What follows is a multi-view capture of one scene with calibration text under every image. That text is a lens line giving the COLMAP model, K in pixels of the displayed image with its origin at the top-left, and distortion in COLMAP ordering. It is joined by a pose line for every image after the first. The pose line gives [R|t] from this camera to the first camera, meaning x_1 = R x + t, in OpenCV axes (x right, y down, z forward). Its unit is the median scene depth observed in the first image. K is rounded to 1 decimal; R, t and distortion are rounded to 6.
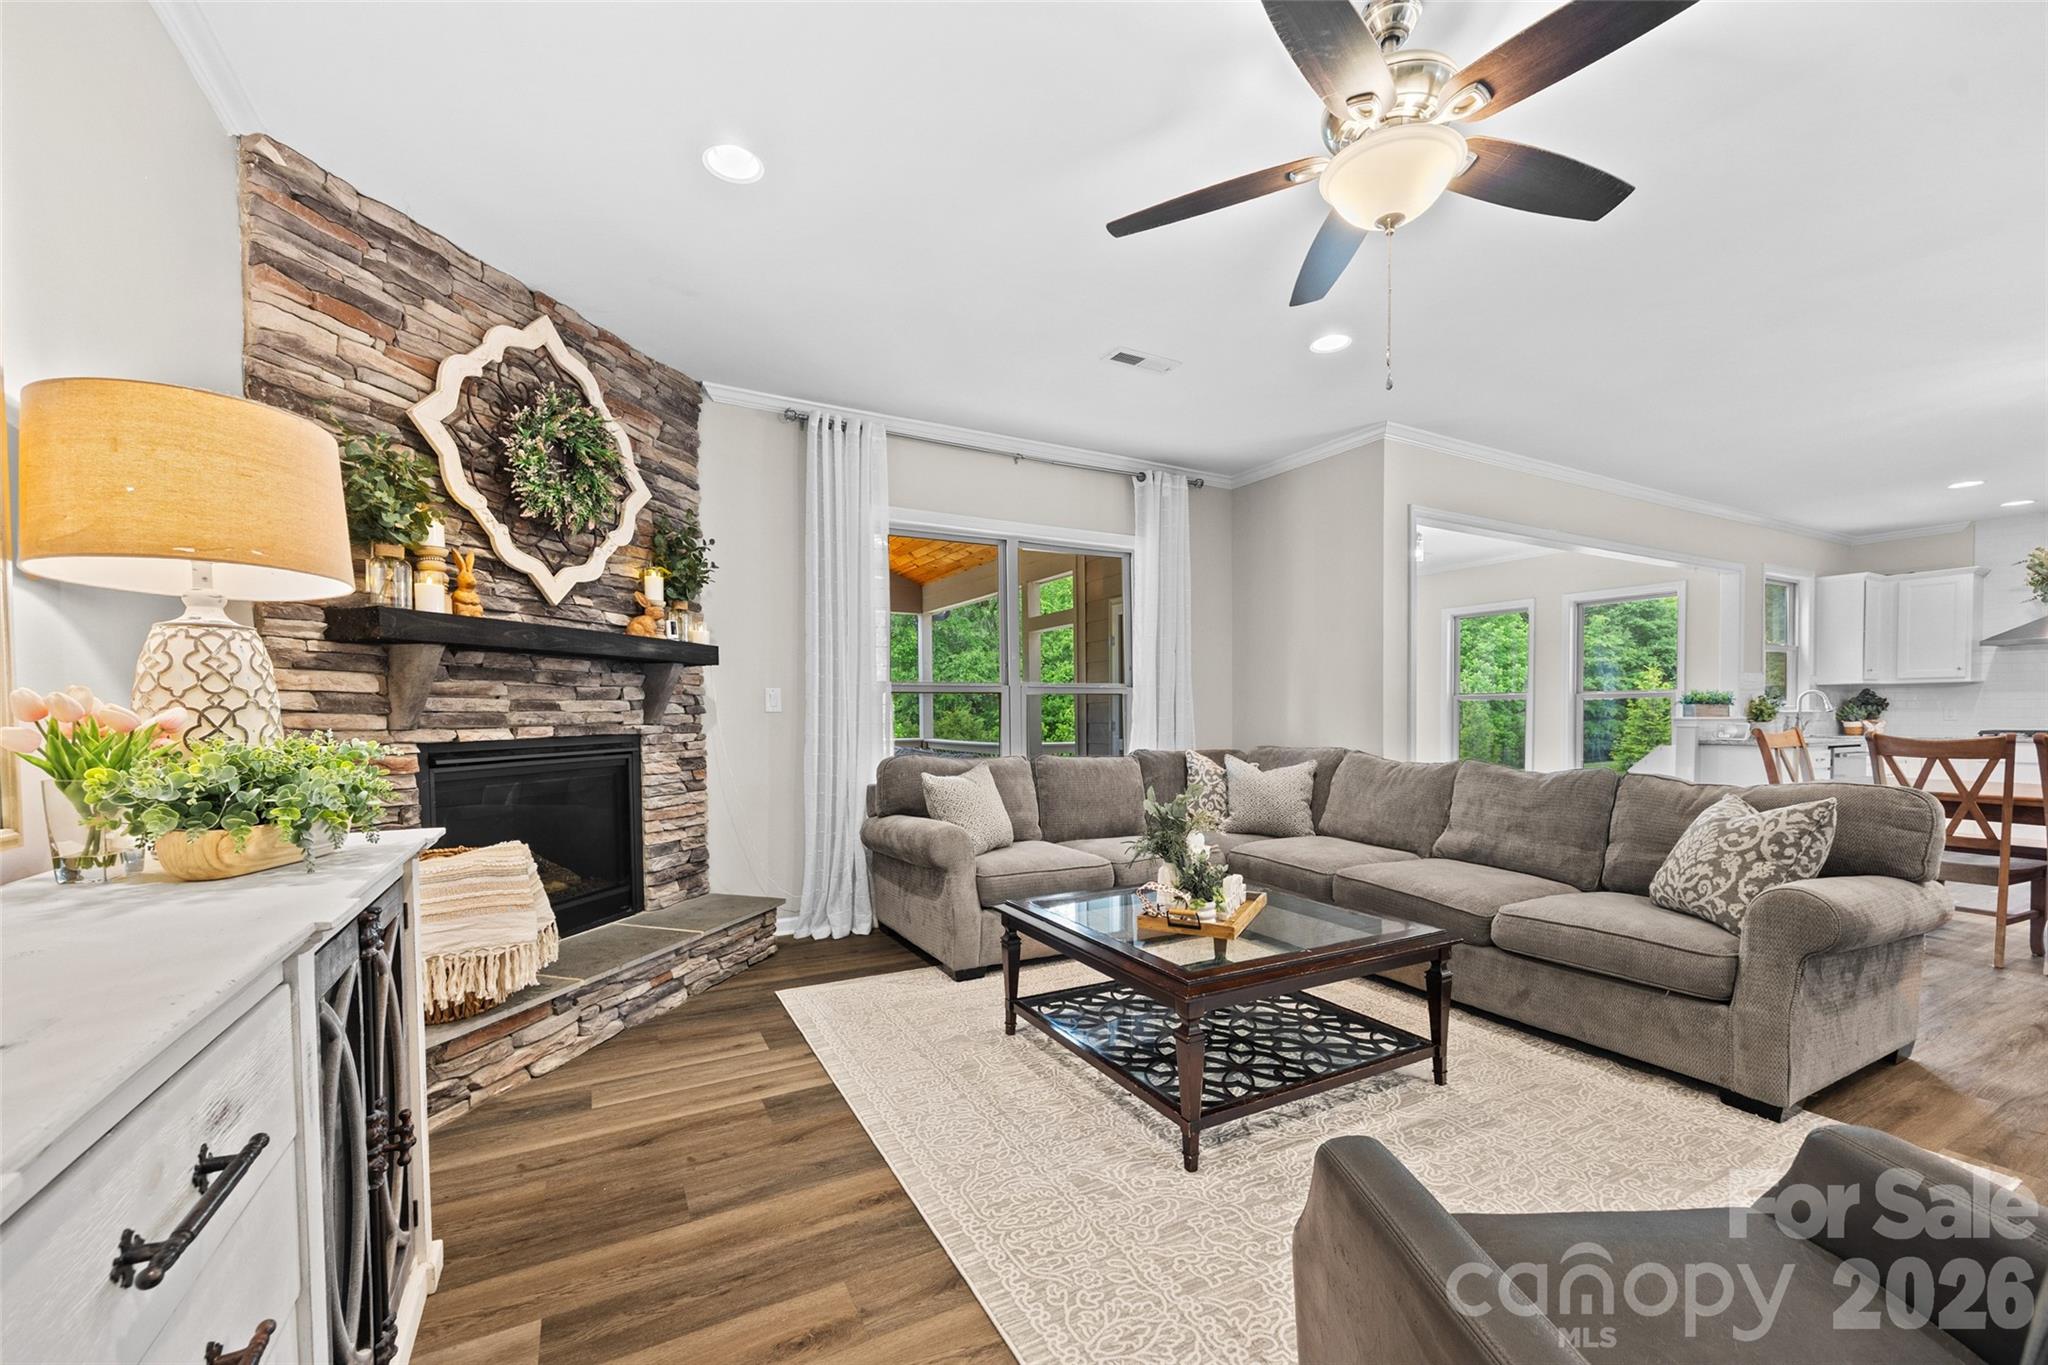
lens RADIAL K [[796.4, 0, 1010.2], [0, 796.4, 739.4], [0, 0, 1]] dist [-0.001993, -0.000186]
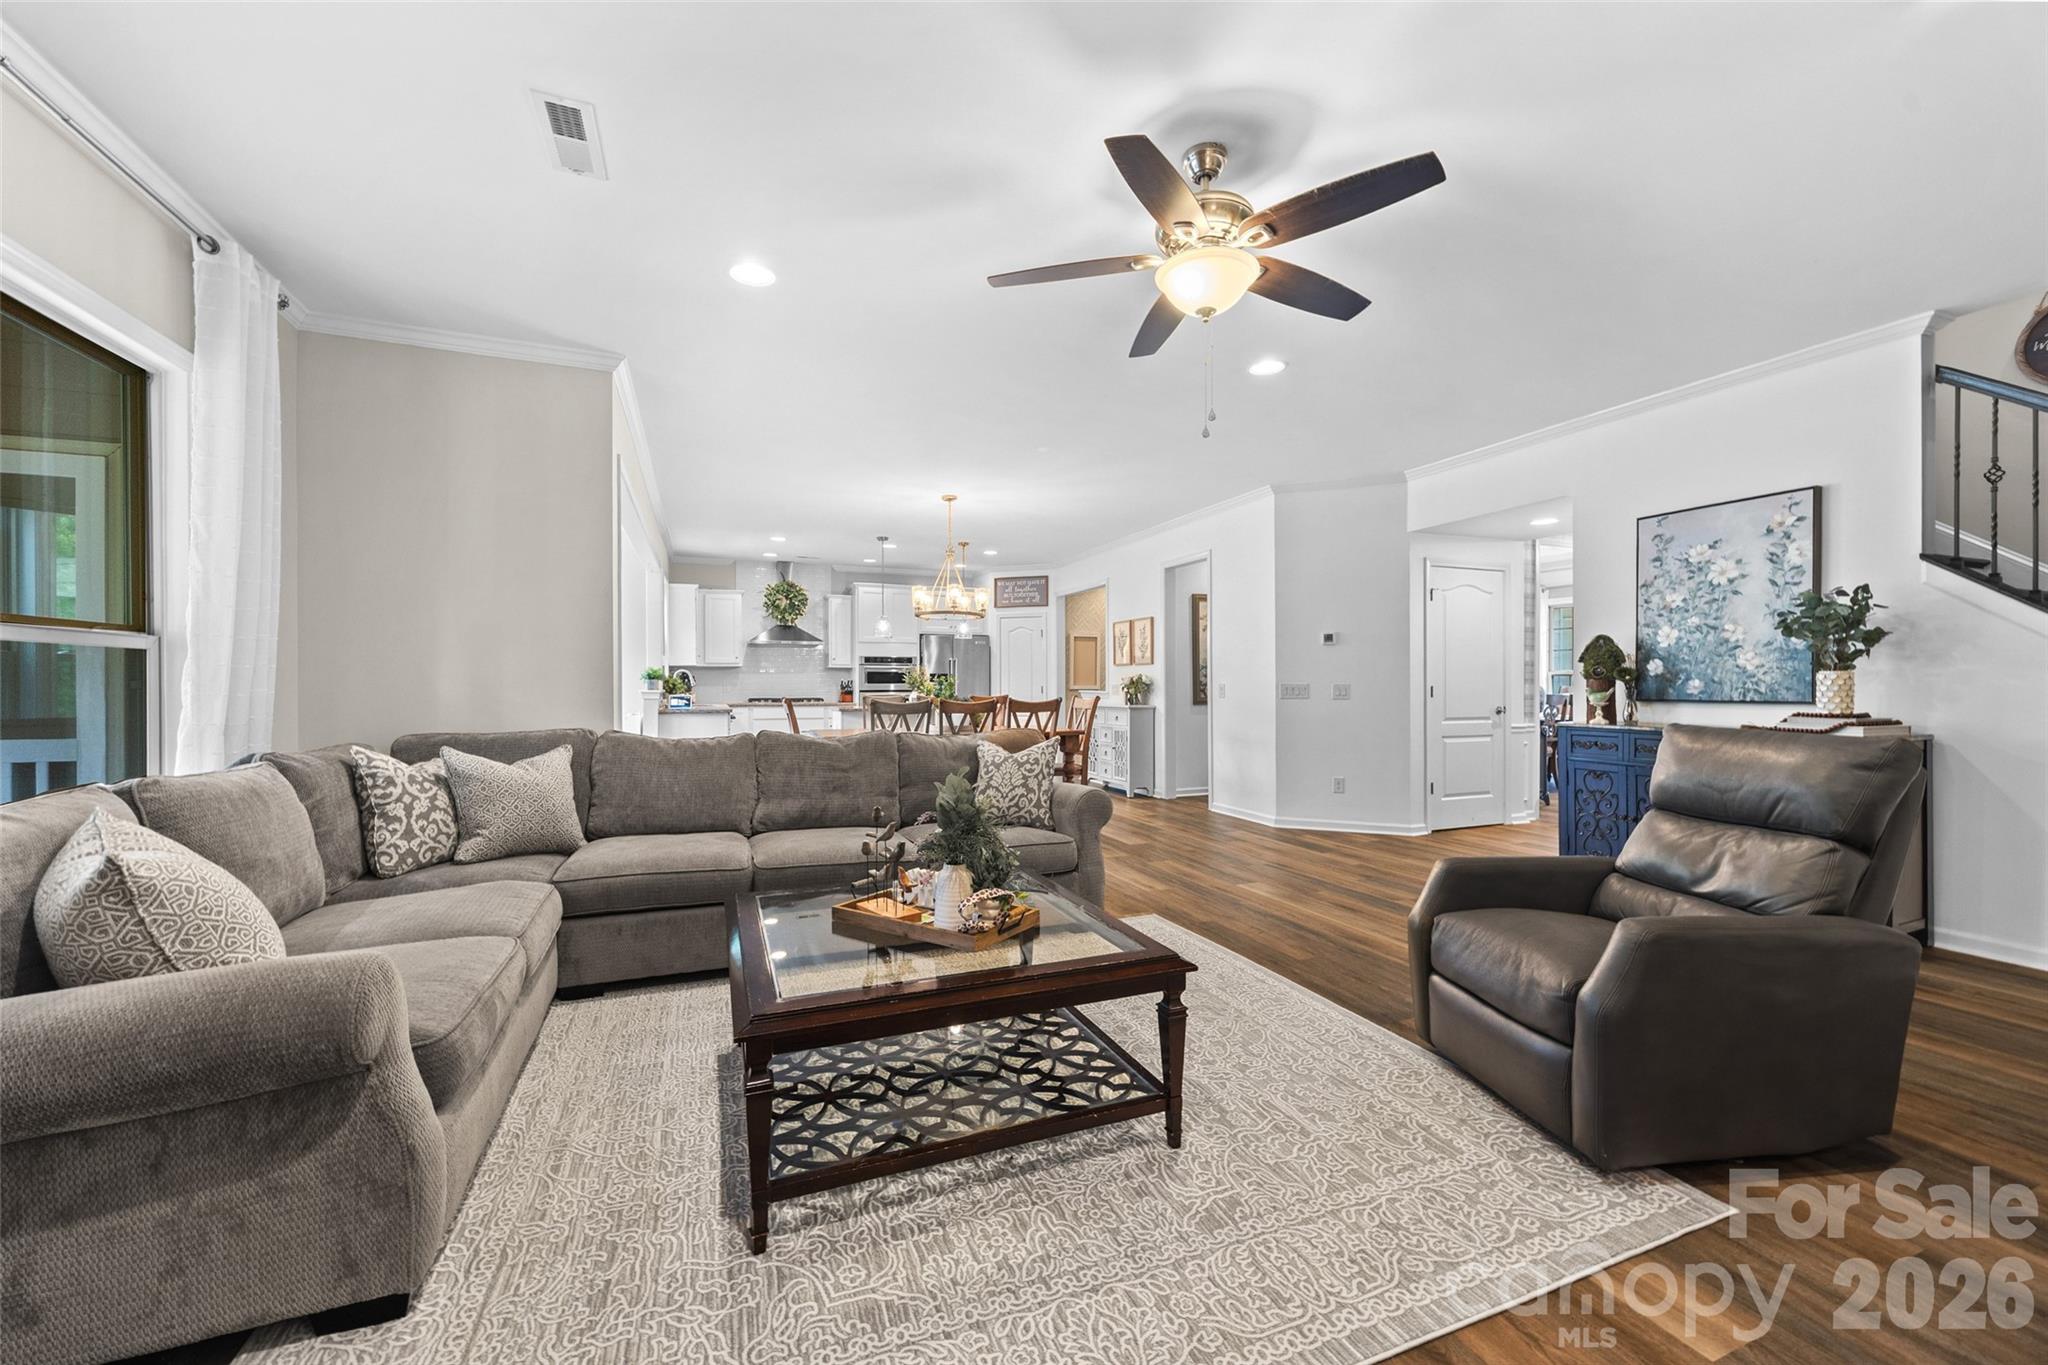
lens RADIAL K [[796.4, 0, 1008.2], [0, 796.4, 685.9], [0, 0, 1]] dist [-0.001993, -0.000186]
pose [[0.115540, 0.002790, 0.993299, -0.502287], [0.034249, 0.999390, -0.006790, -0.019311], [-0.992712, 0.034804, 0.115374, 0.693693]]
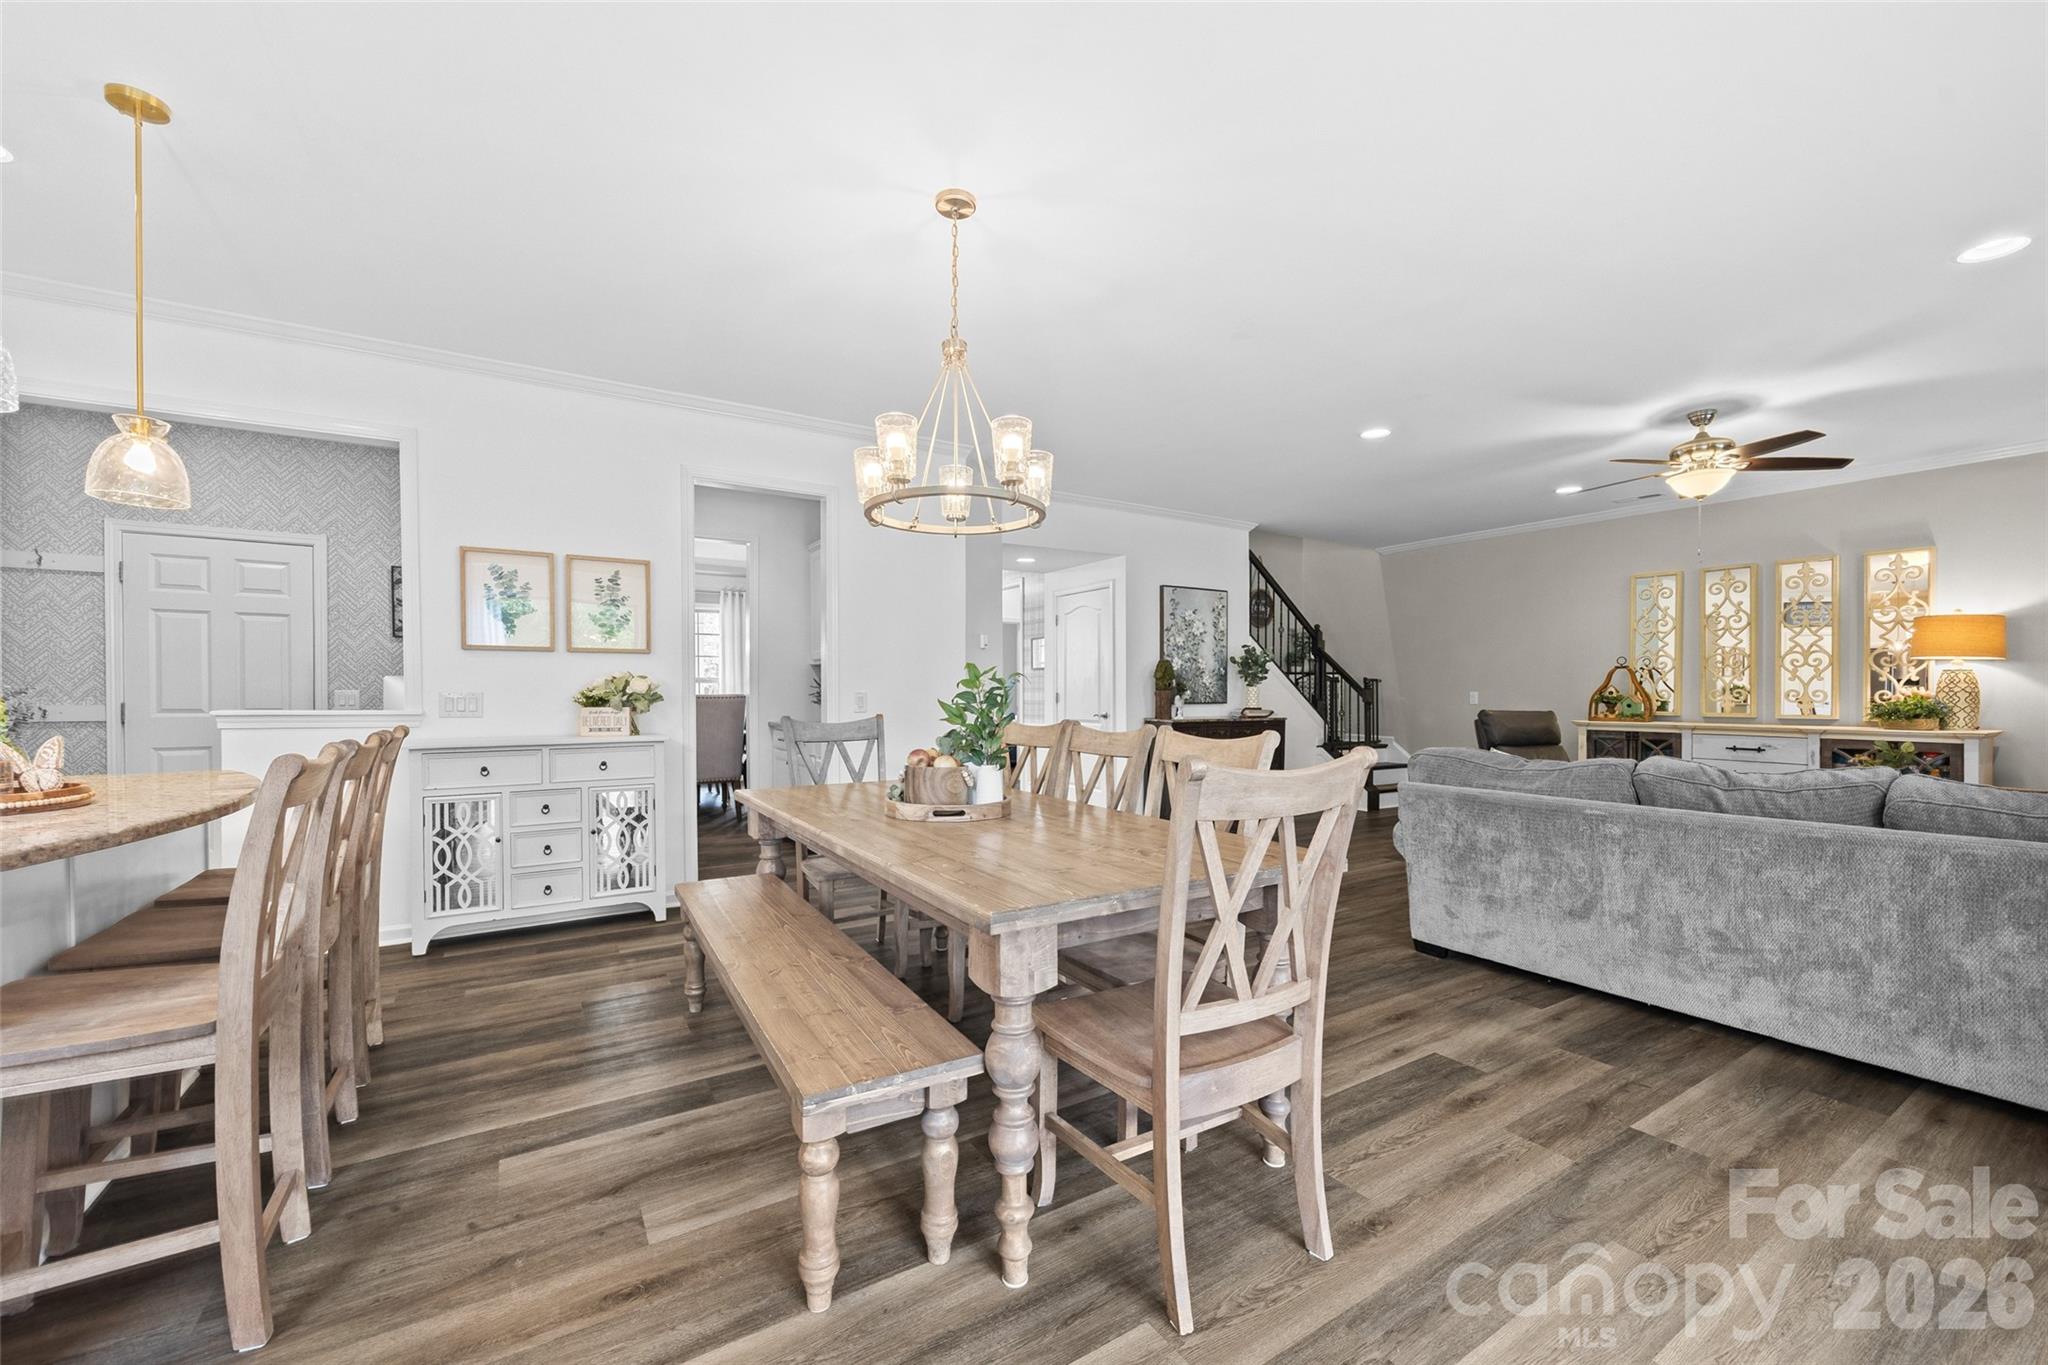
lens RADIAL K [[796.4, 0, 1031.8], [0, 796.4, 693.3], [0, 0, 1]] dist [-0.001993, -0.000186]
pose [[-0.997014, 0.002157, -0.077188, 1.642621], [-0.000523, 0.999398, 0.034685, -0.068964], [0.077217, 0.034622, -0.996413, 1.960780]]
